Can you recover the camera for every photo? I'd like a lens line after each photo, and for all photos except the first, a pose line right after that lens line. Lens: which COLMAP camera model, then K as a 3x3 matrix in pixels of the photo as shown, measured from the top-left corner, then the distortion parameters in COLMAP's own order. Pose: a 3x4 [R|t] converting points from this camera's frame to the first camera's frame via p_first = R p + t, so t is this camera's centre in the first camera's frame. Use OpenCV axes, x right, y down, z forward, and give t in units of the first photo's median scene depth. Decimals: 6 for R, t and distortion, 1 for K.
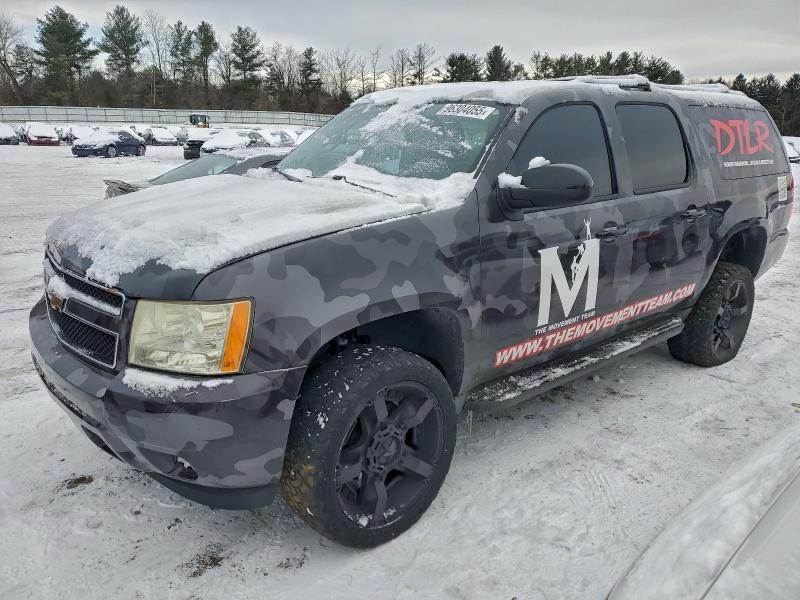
lens RADIAL K [[615.4, 0, 392.1], [0, 615.4, 302.3], [0, 0, 1]] dist [0.009771, 0.012937]
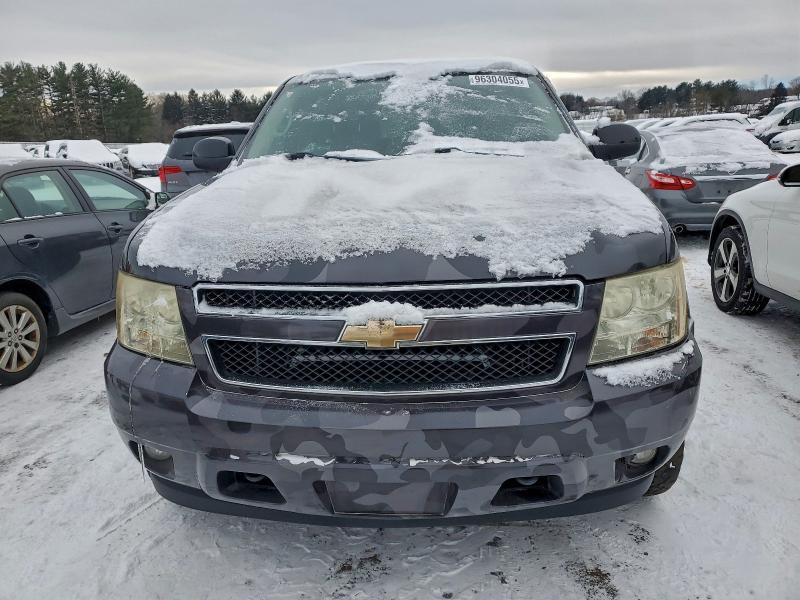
lens RADIAL K [[615.4, 0, 395.3], [0, 615.4, 302.7], [0, 0, 1]] dist [0.009771, 0.012937]
pose [[0.706478, -0.220635, 0.672465, -0.773229], [0.232838, 0.969730, 0.073552, -0.067004], [-0.668338, 0.104613, 0.736465, 0.393418]]
